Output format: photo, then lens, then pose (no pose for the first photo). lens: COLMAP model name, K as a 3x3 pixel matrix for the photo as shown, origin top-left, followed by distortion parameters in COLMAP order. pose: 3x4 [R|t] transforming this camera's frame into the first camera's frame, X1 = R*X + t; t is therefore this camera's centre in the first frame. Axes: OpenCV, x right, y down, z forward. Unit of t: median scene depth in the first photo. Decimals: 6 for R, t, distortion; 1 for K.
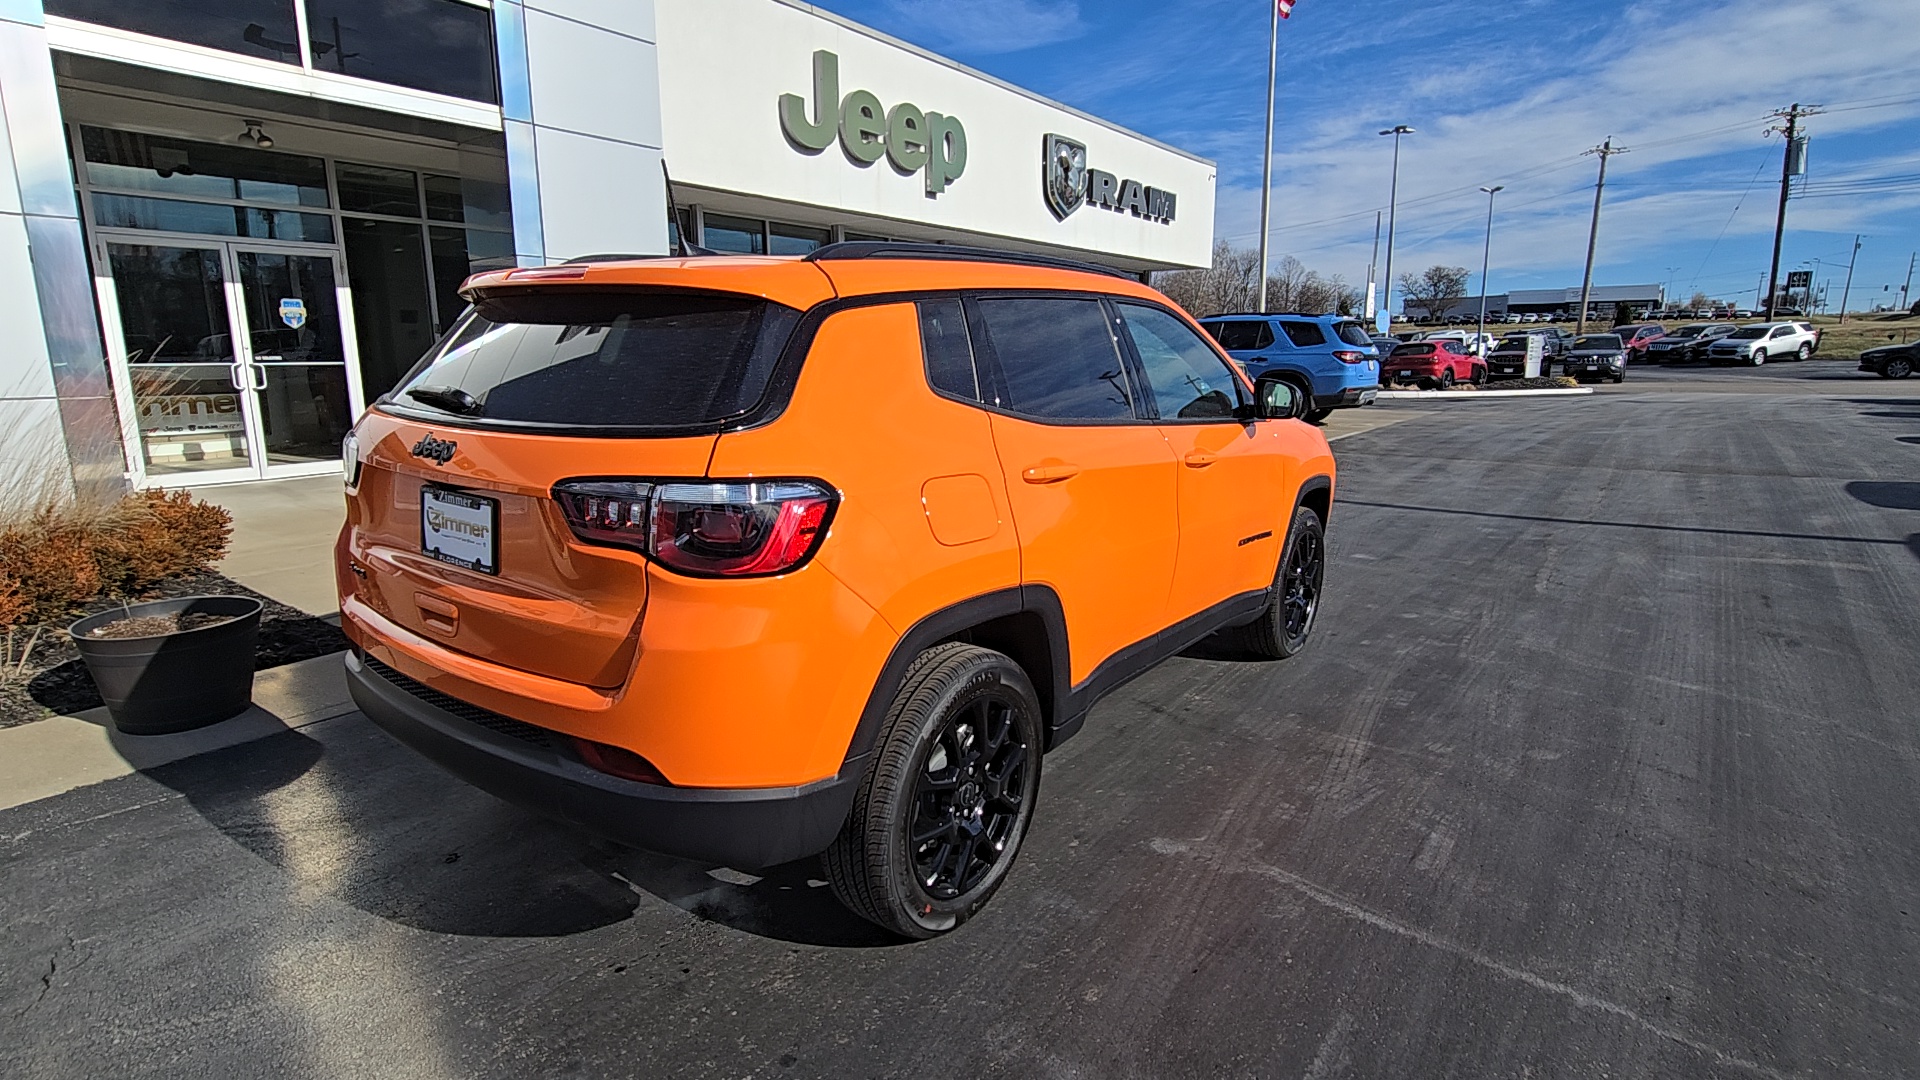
lens RADIAL K [[967.6, 0, 952.9], [0, 967.6, 544.4], [0, 0, 1]] dist [0.000719, -0.001307]
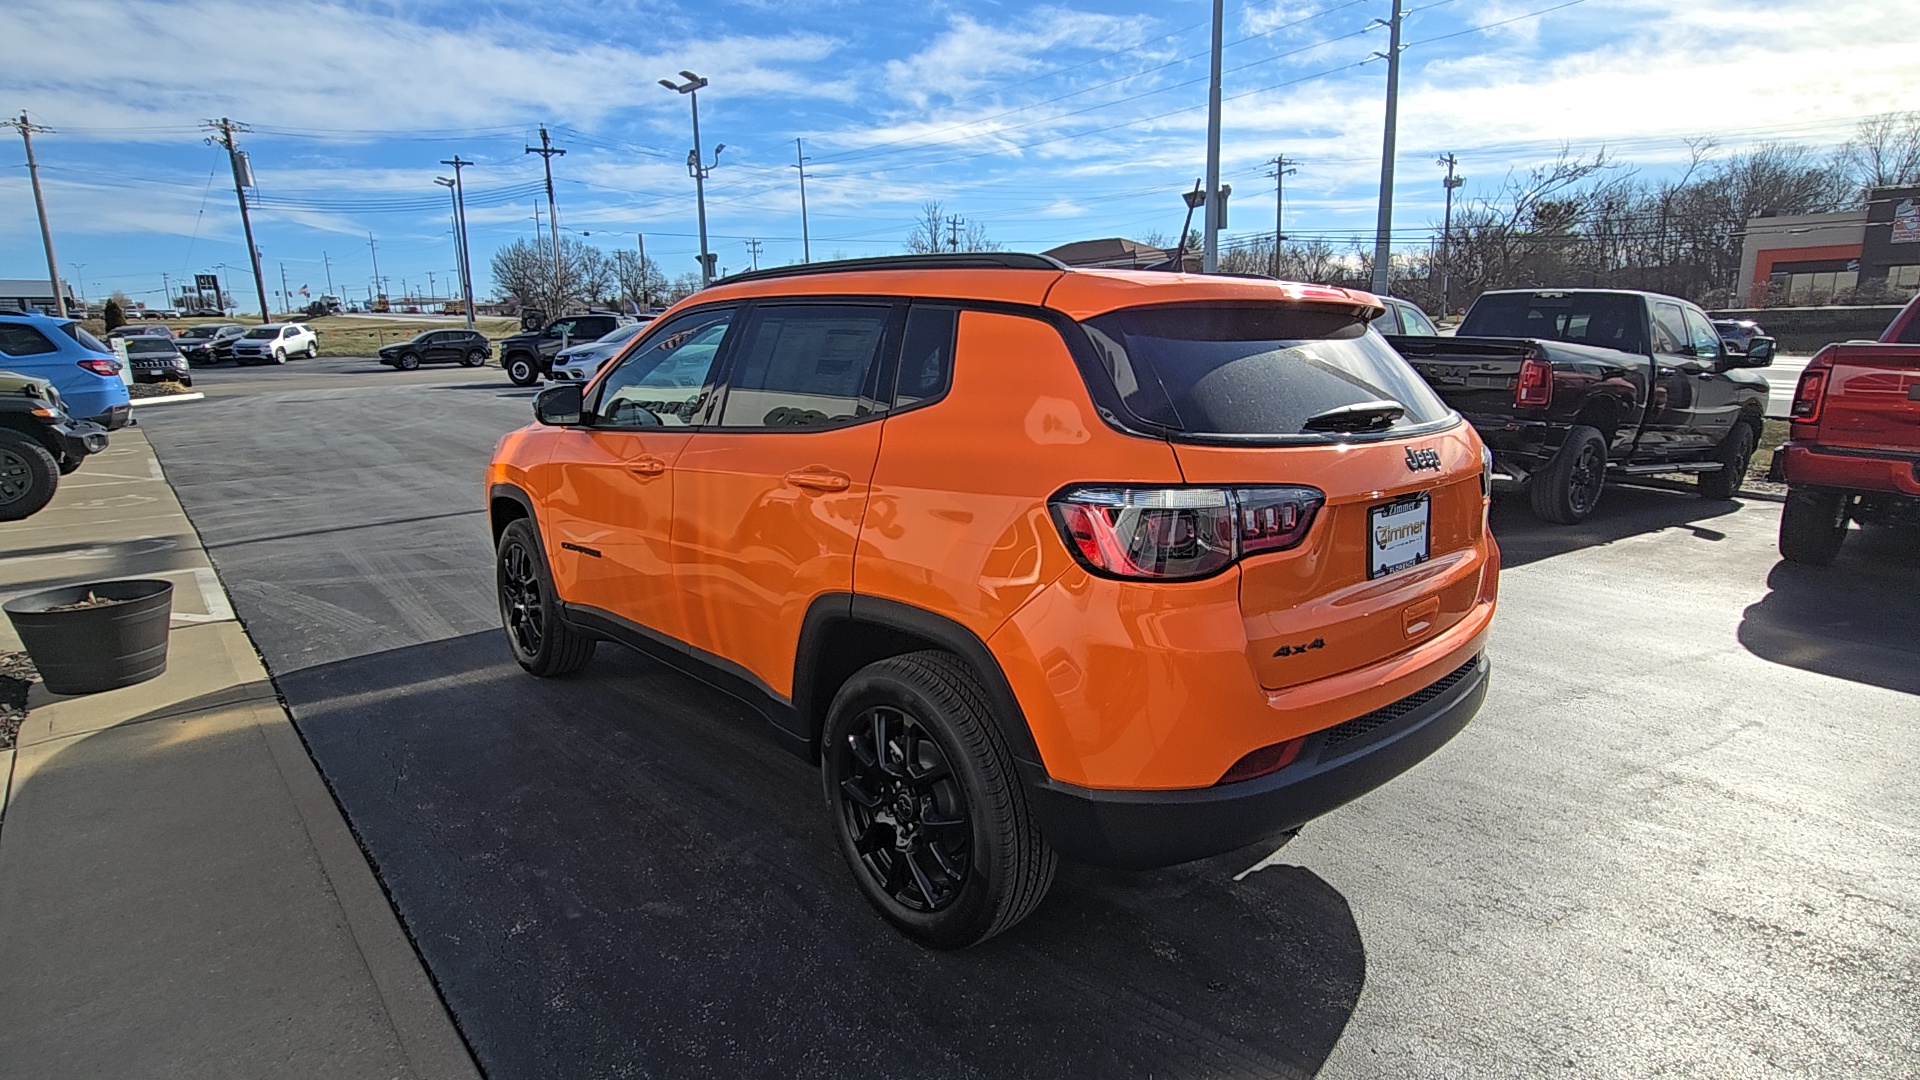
lens RADIAL K [[967.6, 0, 951.9], [0, 967.6, 548.2], [0, 0, 1]] dist [0.000719, -0.001307]
pose [[0.203060, -0.216232, 0.954992, -0.250338], [0.212379, 0.961820, 0.172620, -0.044592], [-0.955857, 0.167768, 0.241230, 0.188177]]
